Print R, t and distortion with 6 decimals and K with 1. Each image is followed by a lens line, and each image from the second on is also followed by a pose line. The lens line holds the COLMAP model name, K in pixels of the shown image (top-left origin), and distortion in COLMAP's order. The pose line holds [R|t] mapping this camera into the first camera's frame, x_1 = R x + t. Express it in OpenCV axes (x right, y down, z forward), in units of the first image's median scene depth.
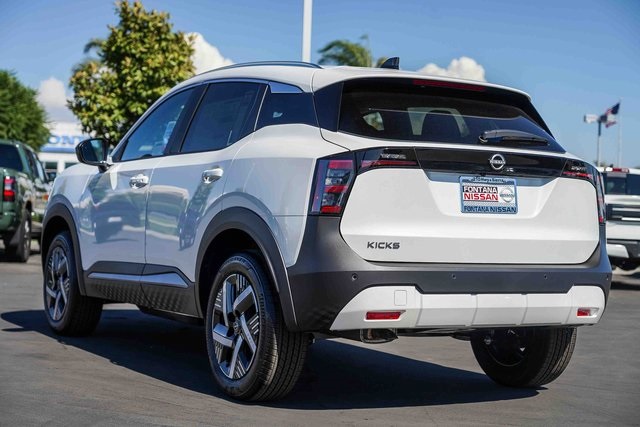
lens RADIAL K [[1094.6, 0, 320.0], [0, 1094.6, 213.5], [0, 0, 1]] dist [0.181904, 0.051799]
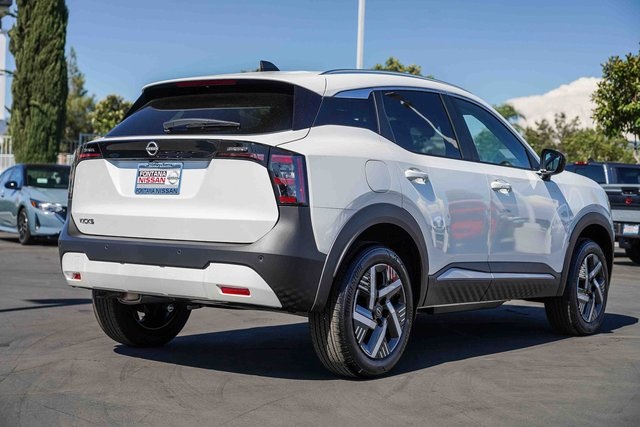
lens RADIAL K [[1021.1, 0, 320.0], [0, 1021.1, 213.5], [0, 0, 1]] dist [0.035462, 0.166450]
pose [[0.417393, -0.015393, -0.908596, 1.167427], [-0.017142, 0.999545, -0.024809, 0.042304], [0.908564, 0.025930, 0.416939, 0.707803]]
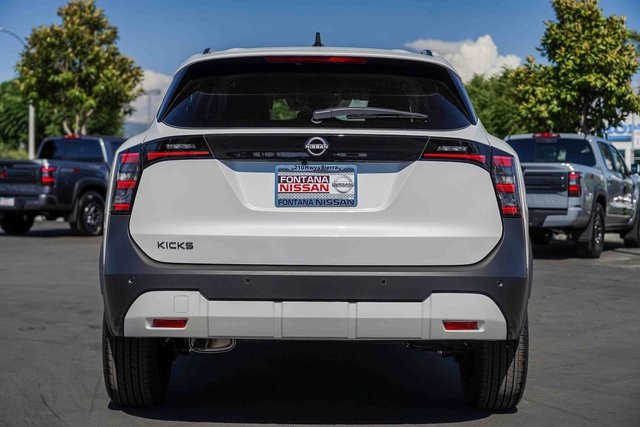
lens RADIAL K [[1021.1, 0, 320.0], [0, 1021.1, 213.5], [0, 0, 1]] dist [0.035462, 0.166450]
pose [[0.865179, -0.015259, -0.501231, 0.549045], [0.022259, 0.999720, 0.007986, -0.001231], [0.500969, -0.018066, 0.865277, 0.311957]]
